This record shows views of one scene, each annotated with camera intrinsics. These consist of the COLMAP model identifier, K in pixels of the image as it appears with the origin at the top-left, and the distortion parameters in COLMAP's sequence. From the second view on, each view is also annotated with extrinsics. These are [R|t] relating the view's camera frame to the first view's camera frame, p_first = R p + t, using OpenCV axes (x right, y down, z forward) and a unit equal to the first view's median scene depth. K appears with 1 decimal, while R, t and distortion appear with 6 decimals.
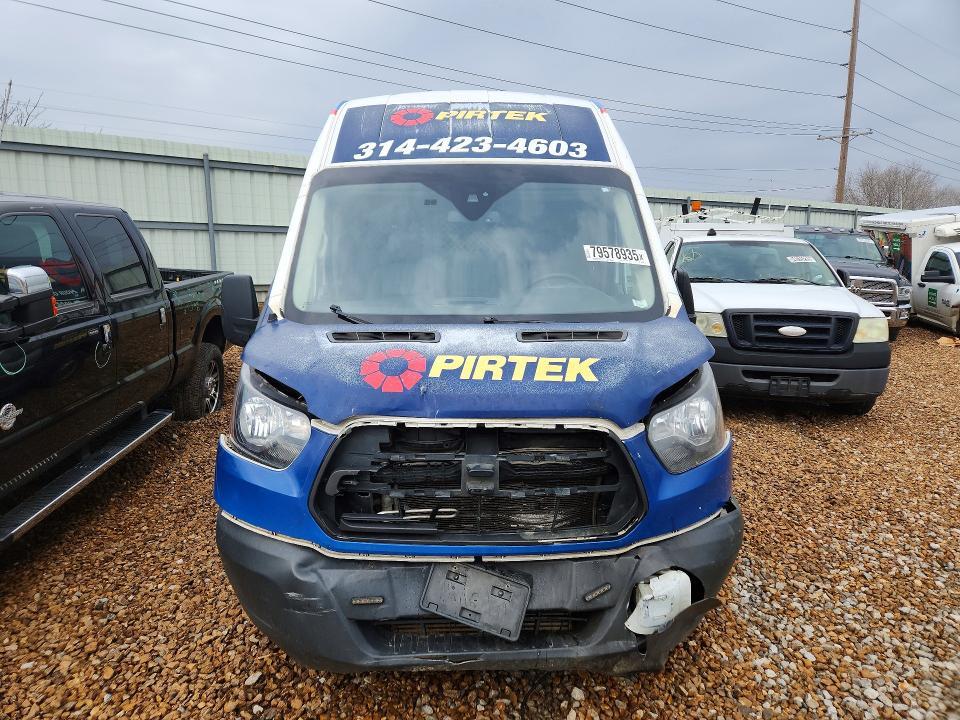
lens RADIAL K [[682.8, 0, 480.0], [0, 682.8, 360.0], [0, 0, 1]] dist [0.003312, 0.000295]
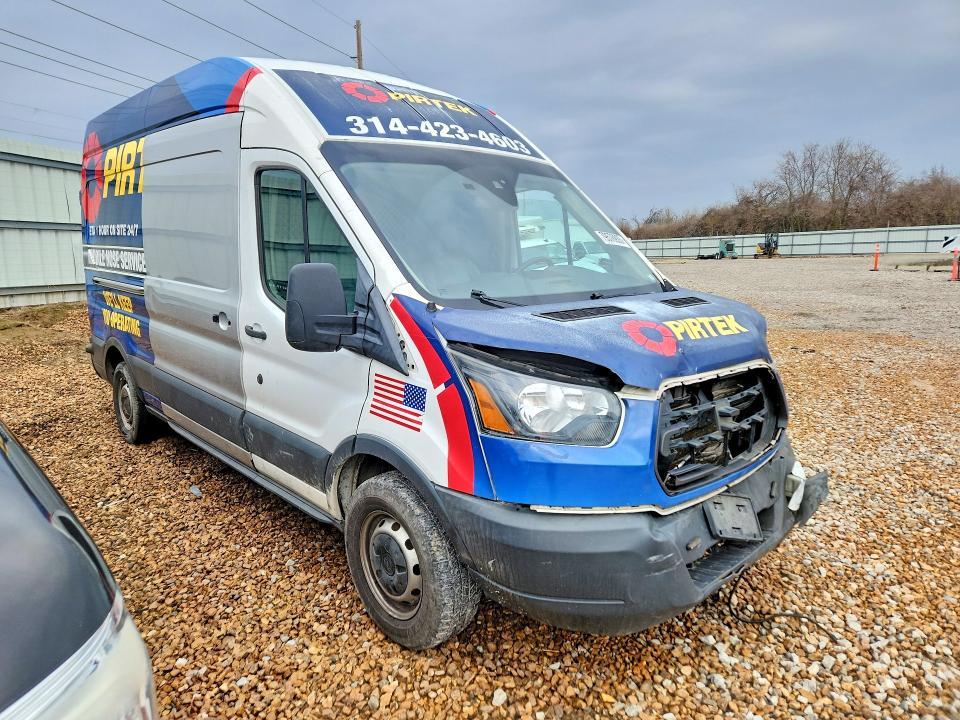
lens RADIAL K [[682.8, 0, 480.0], [0, 682.8, 360.0], [0, 0, 1]] dist [0.003312, 0.000295]
pose [[0.742122, -0.114625, 0.660391, -1.076875], [0.115114, 0.992426, 0.042895, -0.030236], [-0.660306, 0.044187, 0.749696, 0.365458]]
